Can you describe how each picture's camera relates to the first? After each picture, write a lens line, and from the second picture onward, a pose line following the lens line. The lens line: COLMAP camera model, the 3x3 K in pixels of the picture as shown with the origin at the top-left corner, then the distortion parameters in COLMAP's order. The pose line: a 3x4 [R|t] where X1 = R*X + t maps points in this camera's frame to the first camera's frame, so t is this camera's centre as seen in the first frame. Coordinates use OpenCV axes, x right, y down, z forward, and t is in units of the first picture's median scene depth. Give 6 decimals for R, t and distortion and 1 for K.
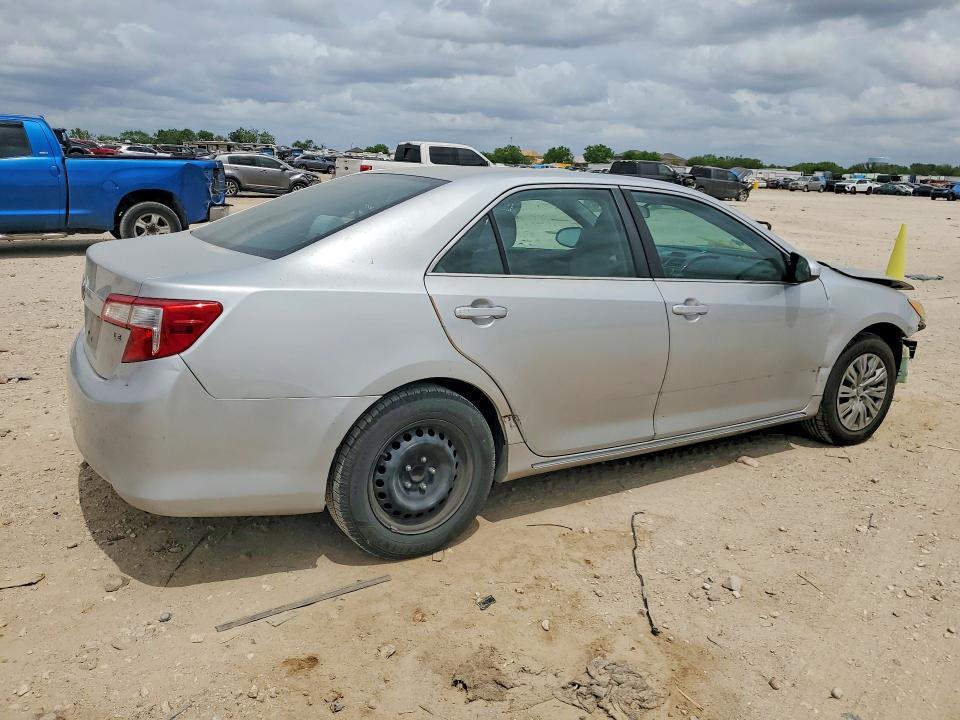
lens RADIAL K [[744.4, 0, 476.7], [0, 744.4, 357.3], [0, 0, 1]] dist [0.011247, -0.004689]
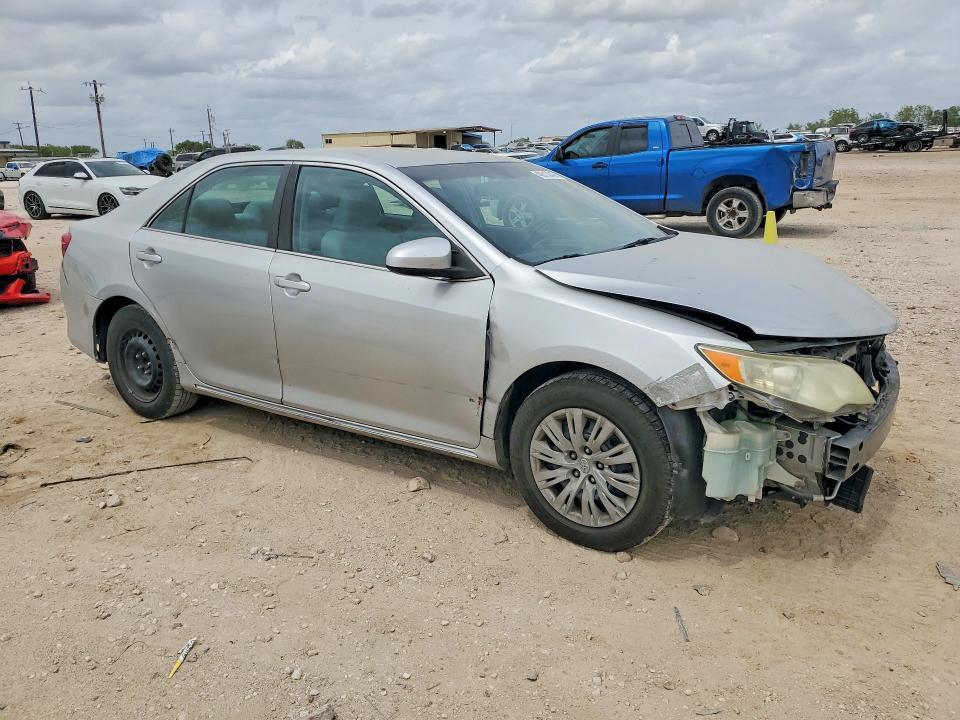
lens RADIAL K [[744.4, 0, 471.1], [0, 744.4, 363.3], [0, 0, 1]] dist [0.011247, -0.004689]
pose [[0.418292, 0.200829, -0.885833, 0.385895], [-0.182089, 0.973994, 0.134833, -0.041417], [0.889874, 0.104900, 0.443983, 0.232990]]
